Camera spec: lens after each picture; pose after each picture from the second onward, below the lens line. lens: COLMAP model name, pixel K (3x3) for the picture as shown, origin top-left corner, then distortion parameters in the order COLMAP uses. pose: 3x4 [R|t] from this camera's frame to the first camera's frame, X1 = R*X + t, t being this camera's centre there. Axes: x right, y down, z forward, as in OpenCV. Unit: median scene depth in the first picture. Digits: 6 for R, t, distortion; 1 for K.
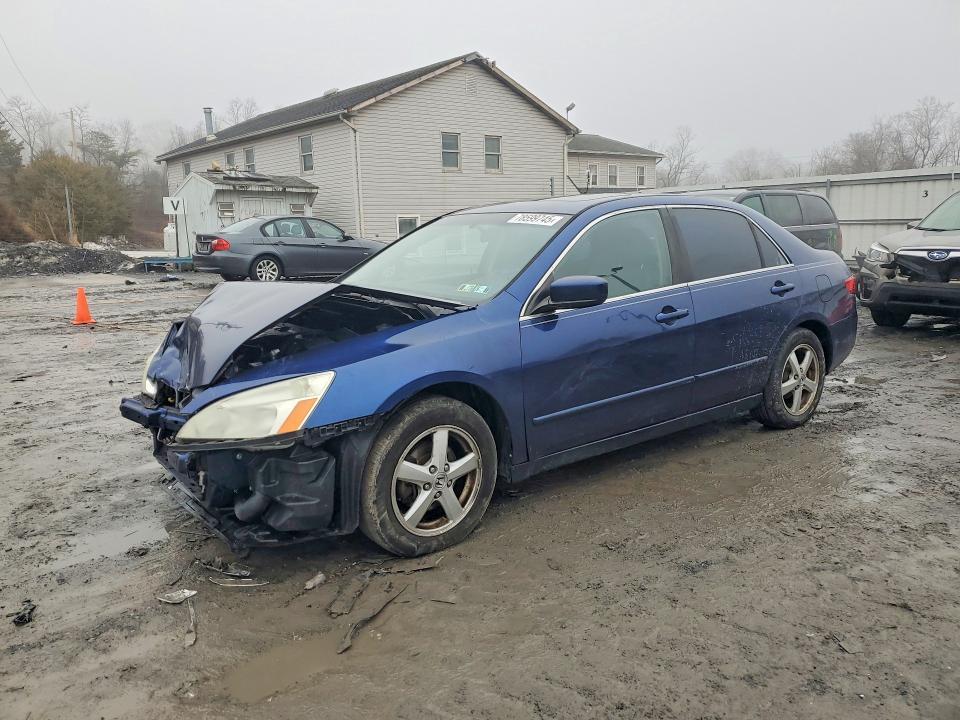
lens RADIAL K [[721.1, 0, 480.0], [0, 721.1, 360.0], [0, 0, 1]] dist [0.028286, -0.001597]
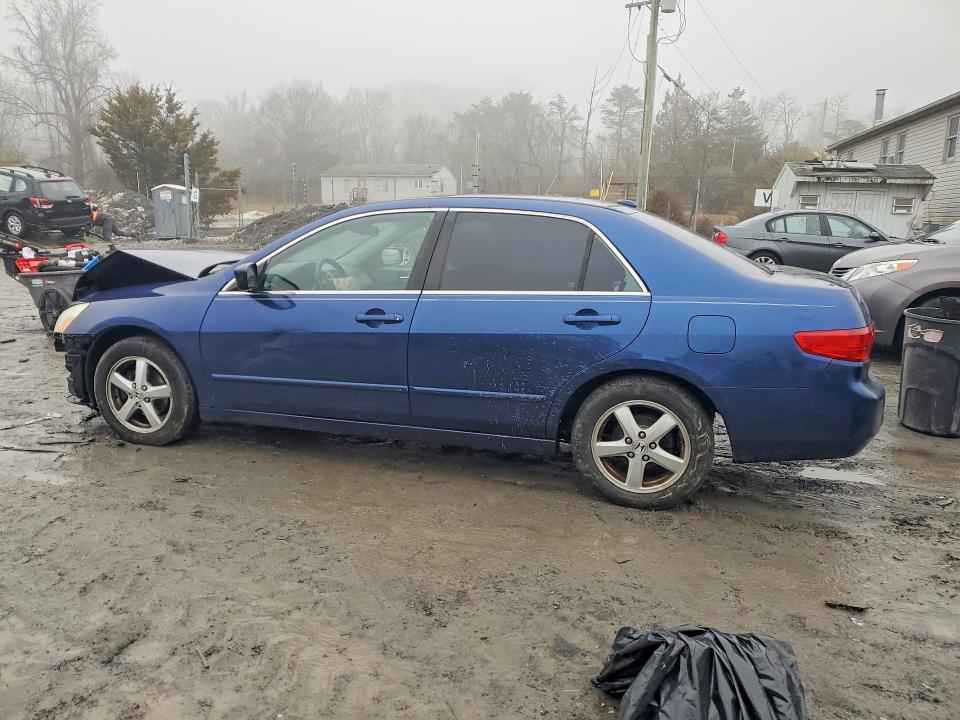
lens RADIAL K [[732.4, 0, 468.0], [0, 732.4, 377.7], [0, 0, 1]] dist [0.013244, 0.001364]
pose [[0.591954, 0.209354, -0.778307, 1.098911], [-0.183896, 0.975286, 0.122473, -0.124166], [0.784712, 0.070629, 0.615824, 0.461835]]
